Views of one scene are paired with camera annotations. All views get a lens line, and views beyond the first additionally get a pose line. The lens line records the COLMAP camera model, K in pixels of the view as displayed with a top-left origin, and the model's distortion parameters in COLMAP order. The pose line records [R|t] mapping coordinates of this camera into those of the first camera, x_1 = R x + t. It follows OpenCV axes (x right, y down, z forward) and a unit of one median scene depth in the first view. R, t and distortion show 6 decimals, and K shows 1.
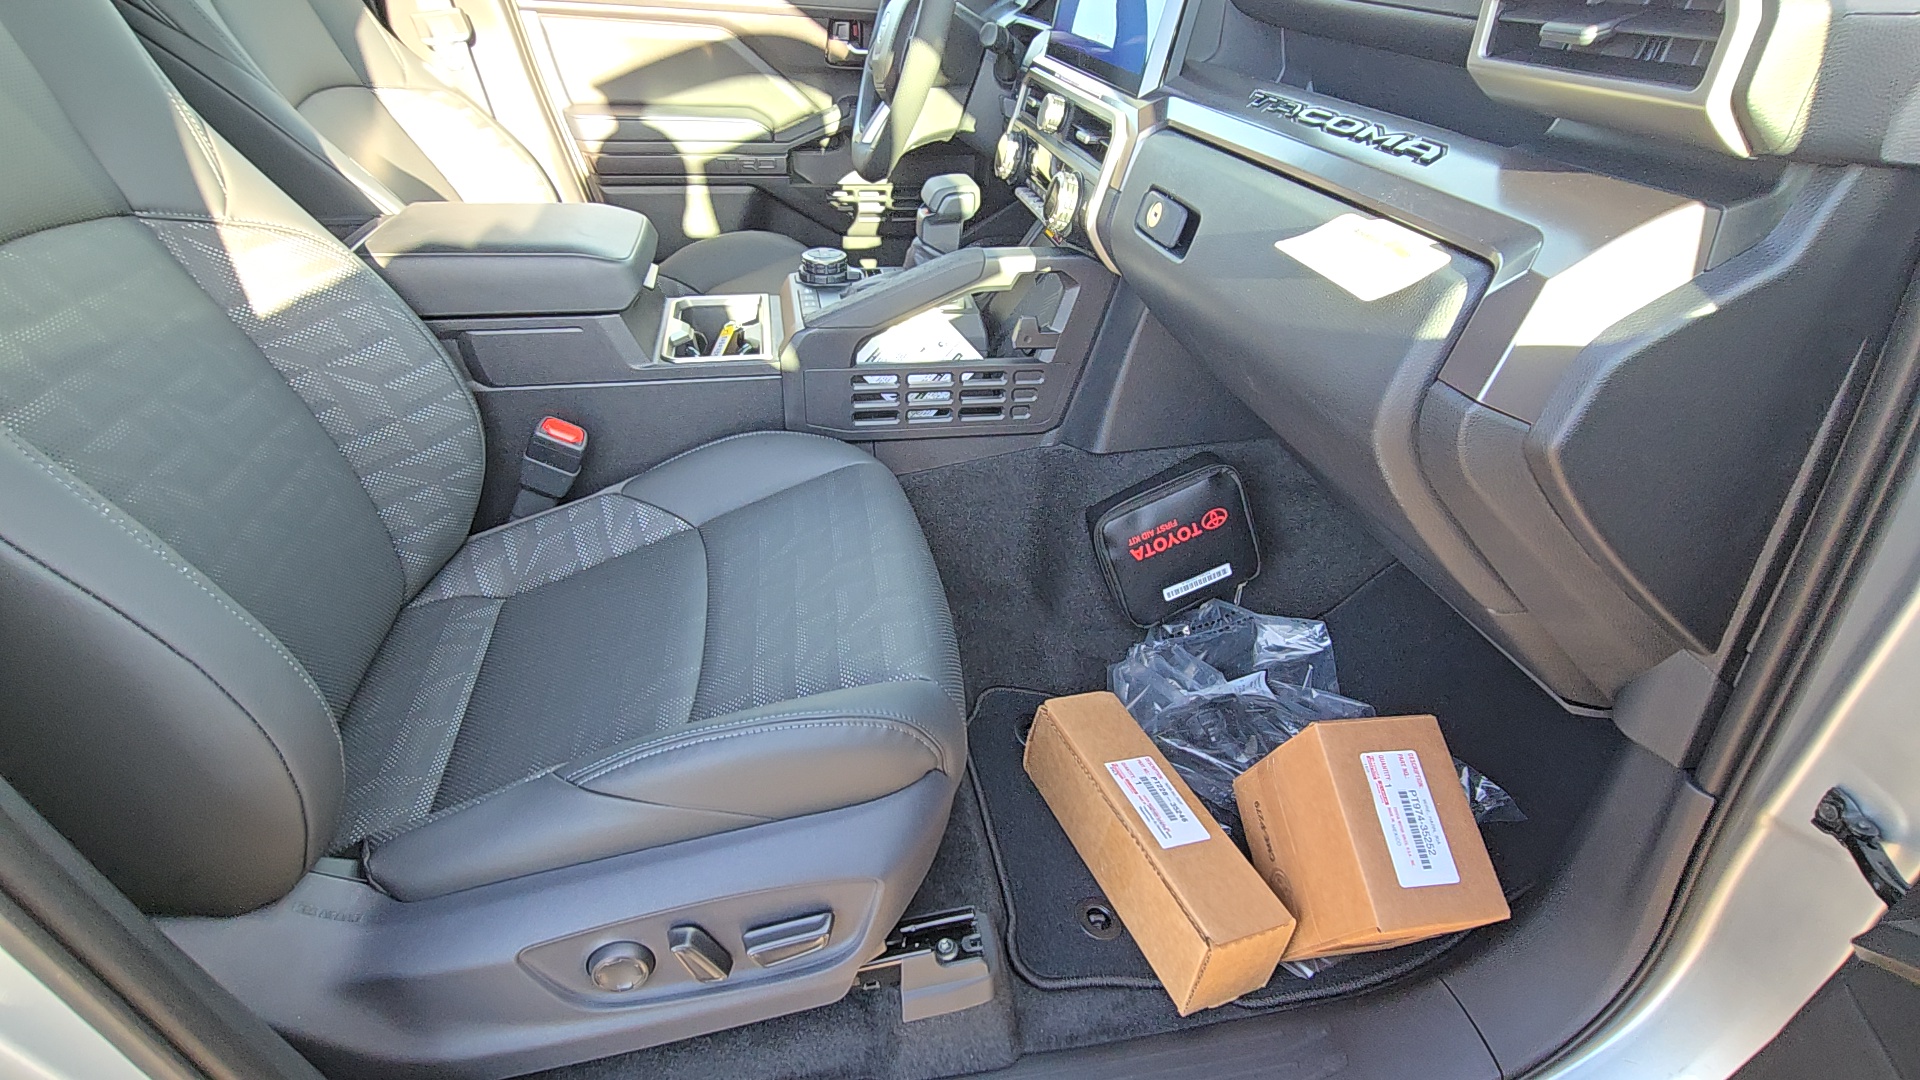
lens RADIAL K [[949.5, 0, 963.4], [0, 949.5, 513.4], [0, 0, 1]] dist [0.001644, -0.000174]
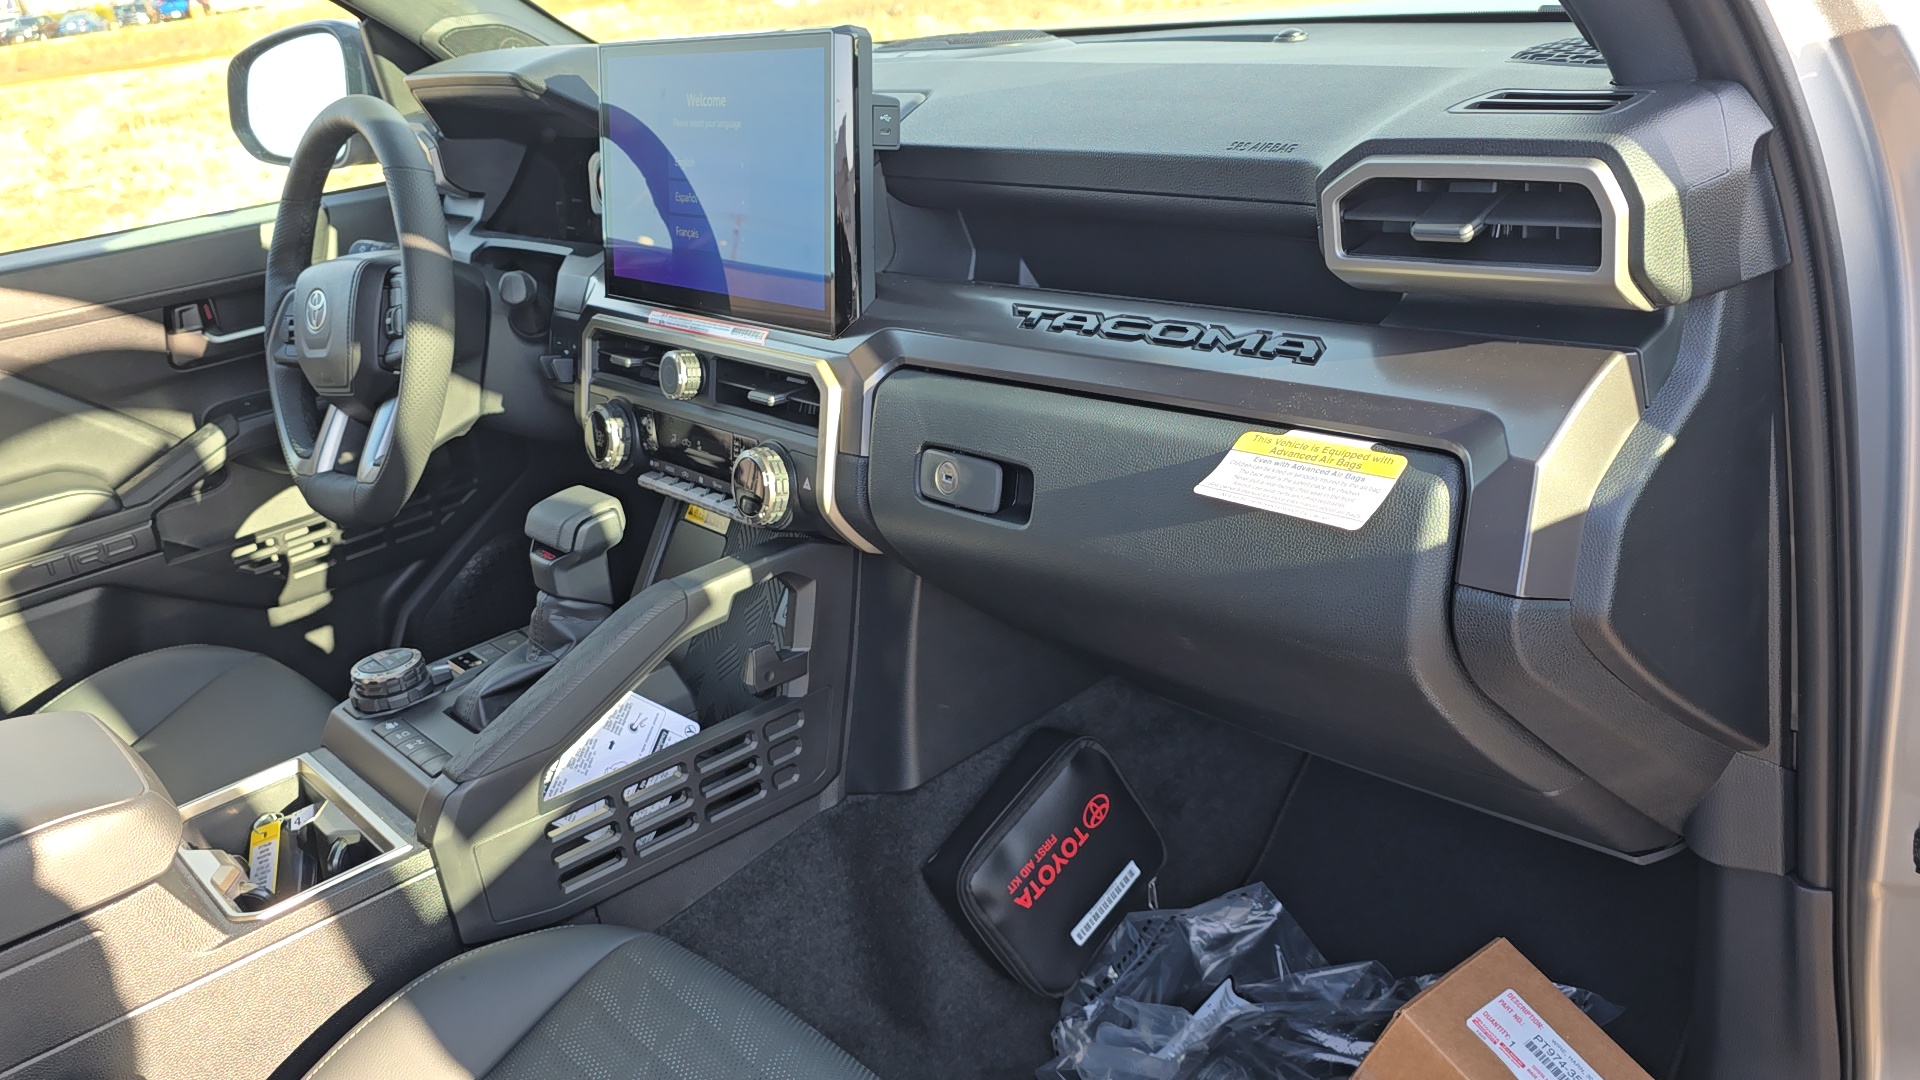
lens RADIAL K [[1585.8, 0, 873.9], [0, 1585.8, 534.7], [0, 0, 1]] dist [-0.011781, 0.006564]
pose [[0.868879, -0.328642, 0.370193, -0.261101], [0.394055, 0.911811, -0.115416, -0.113612], [-0.299615, 0.246159, 0.921757, -0.117749]]
